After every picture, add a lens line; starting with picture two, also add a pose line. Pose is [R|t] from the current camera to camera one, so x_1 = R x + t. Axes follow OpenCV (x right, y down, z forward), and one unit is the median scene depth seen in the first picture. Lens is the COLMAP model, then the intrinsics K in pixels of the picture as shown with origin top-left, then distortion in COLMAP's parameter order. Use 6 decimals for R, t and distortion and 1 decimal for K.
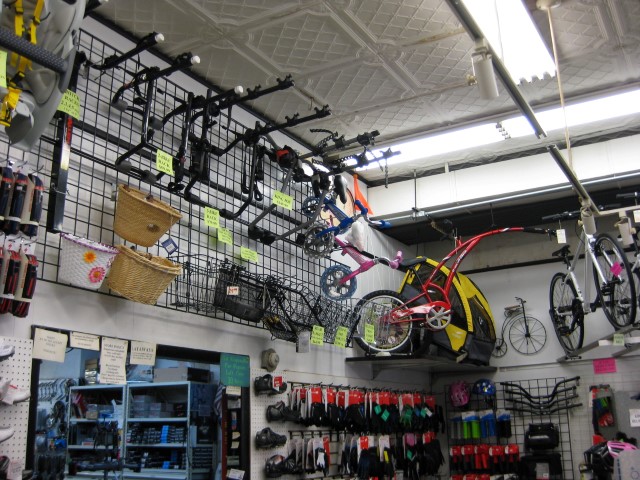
lens RADIAL K [[698.3, 0, 305.5], [0, 698.3, 238.3], [0, 0, 1]] dist [-0.133707, 0.000000]
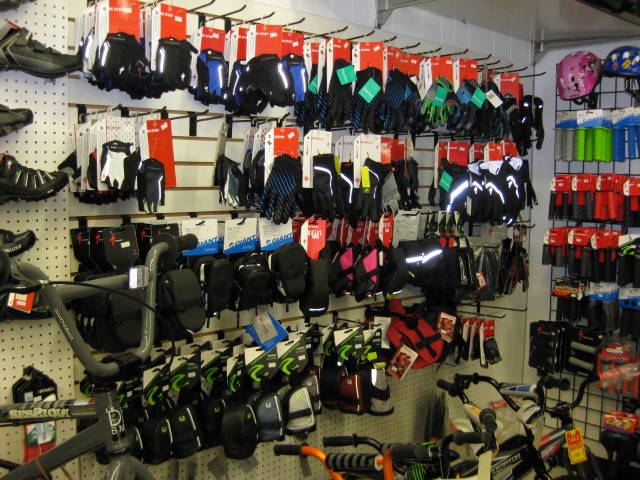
lens RADIAL K [[698.3, 0, 321.4], [0, 698.3, 238.3], [0, 0, 1]] dist [-0.133707, 0.000000]
pose [[0.968474, 0.058872, -0.242058, 0.241145], [0.033012, 0.932774, 0.358946, 0.215994], [0.246917, -0.355621, 0.901424, 0.646119]]
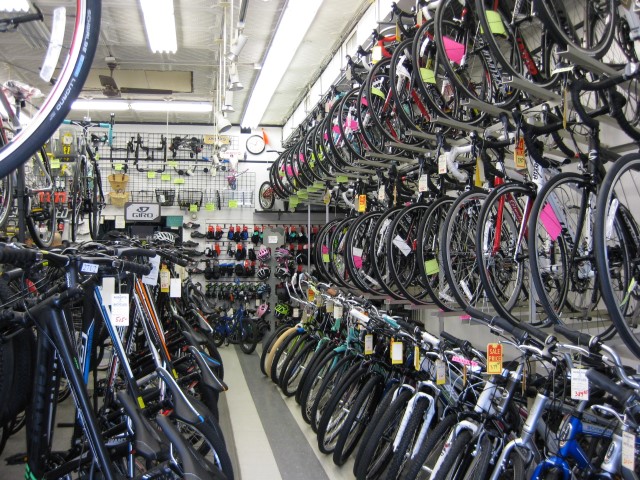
lens RADIAL K [[698.3, 0, 319.2], [0, 698.3, 238.6], [0, 0, 1]] dist [-0.133707, 0.000000]
pose [[0.653550, -0.007902, -0.756842, 2.443475], [0.190998, 0.969305, 0.154812, -0.078813], [0.732388, -0.245733, 0.634999, -0.445845]]
